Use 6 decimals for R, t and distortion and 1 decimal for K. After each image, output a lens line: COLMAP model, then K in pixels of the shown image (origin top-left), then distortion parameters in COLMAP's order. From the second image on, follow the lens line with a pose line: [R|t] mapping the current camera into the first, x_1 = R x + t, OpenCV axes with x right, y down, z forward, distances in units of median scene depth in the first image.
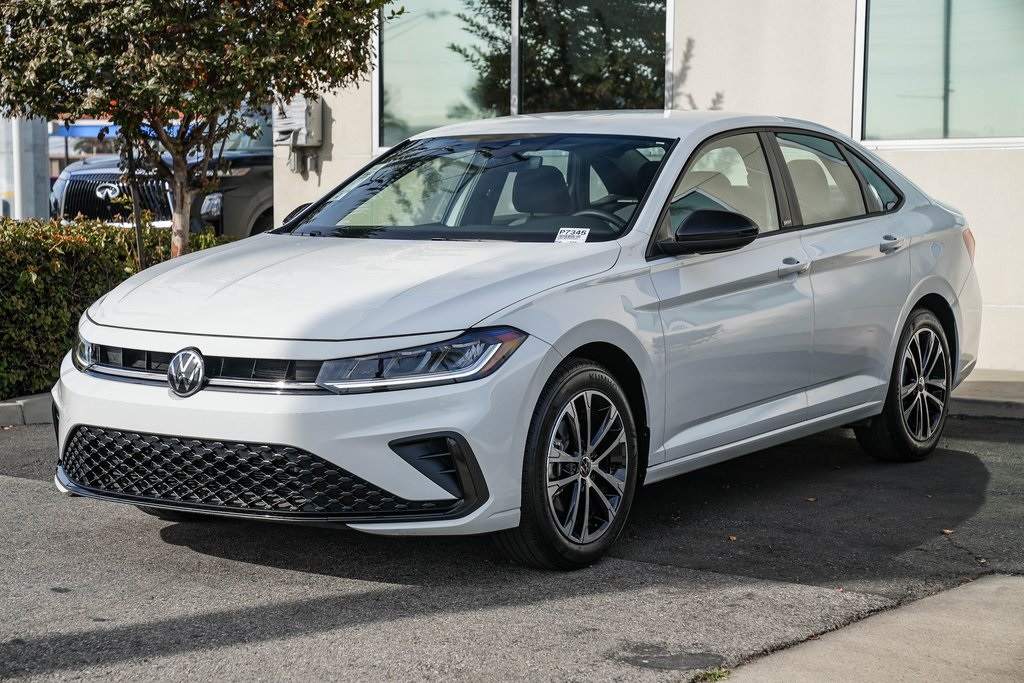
lens RADIAL K [[1911.9, 0, 514.6], [0, 1911.9, 345.2], [0, 0, 1]] dist [0.294980, 0.000000]
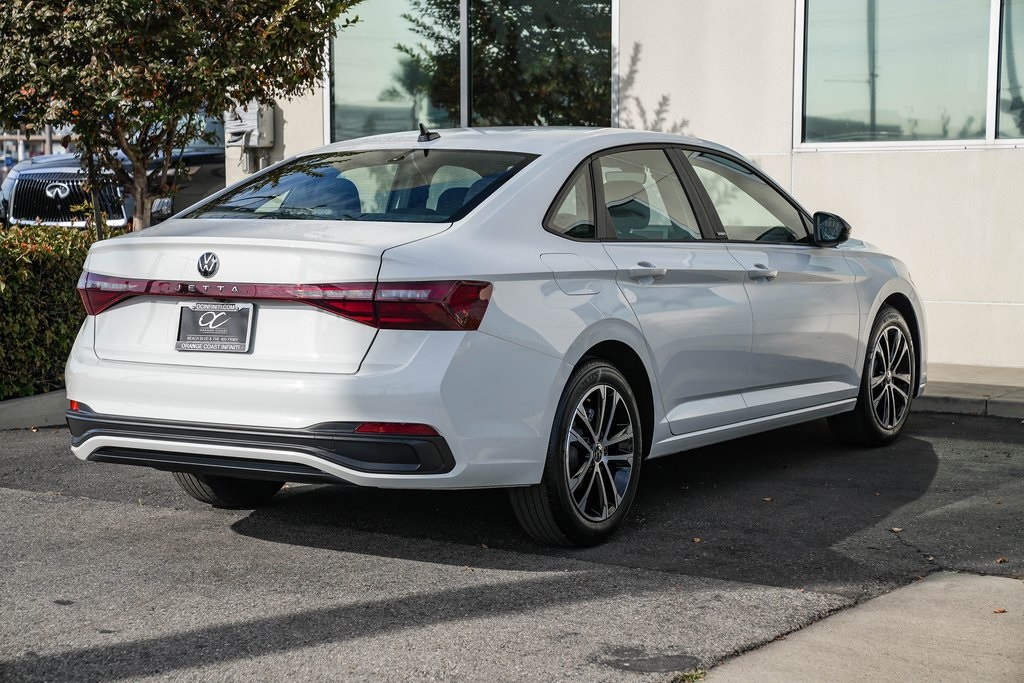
lens RADIAL K [[1911.9, 0, 512.5], [0, 1911.9, 340.8], [0, 0, 1]] dist [0.294980, 0.000000]
pose [[0.999360, -0.010680, 0.034148, -0.021736], [0.010392, 0.999909, 0.008605, -0.018475], [-0.034236, -0.008245, 0.999380, -0.048390]]
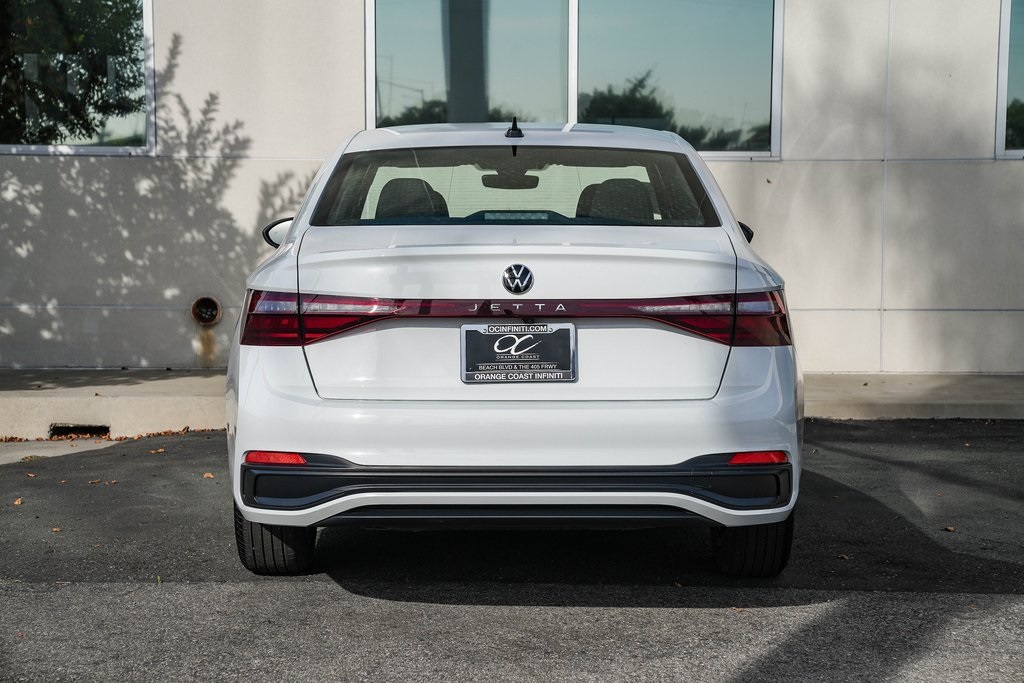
lens RADIAL K [[1911.9, 0, 514.4], [0, 1911.9, 338.6], [0, 0, 1]] dist [0.294980, 0.000000]
pose [[0.831695, -0.045537, 0.553362, -0.569605], [0.043875, 0.998905, 0.016257, -0.037271], [-0.553496, 0.010758, 0.832782, 0.241012]]
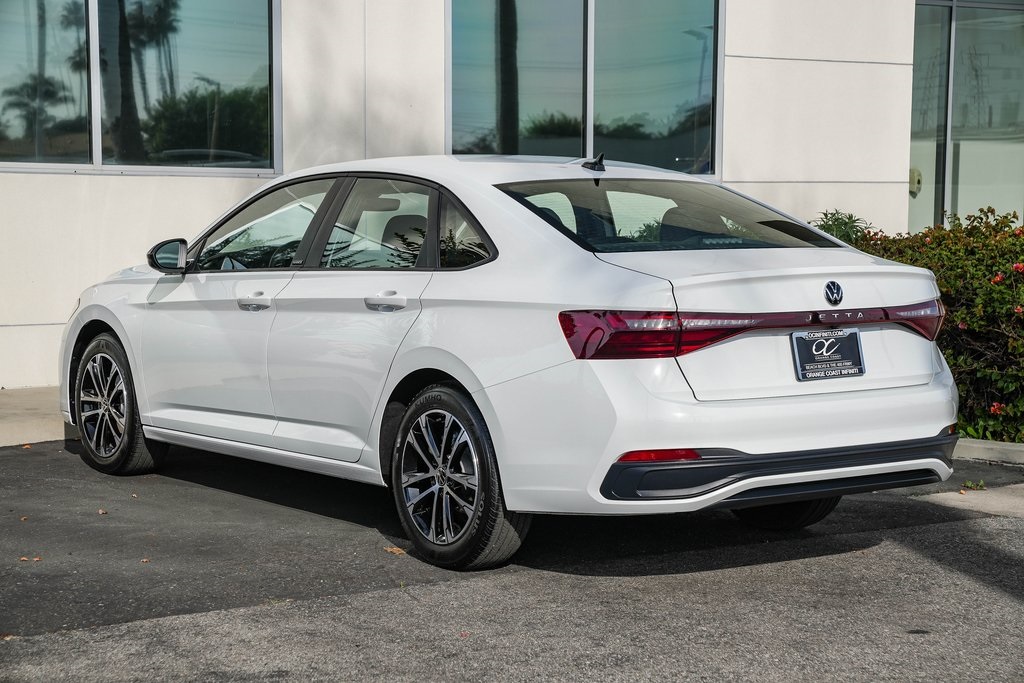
lens RADIAL K [[1911.9, 0, 514.9], [0, 1911.9, 338.5], [0, 0, 1]] dist [0.294980, 0.000000]
pose [[0.365980, -0.074754, 0.927615, -1.086961], [0.070015, 0.996155, 0.052654, -0.088061], [-0.927985, 0.045676, 0.369807, 0.681327]]
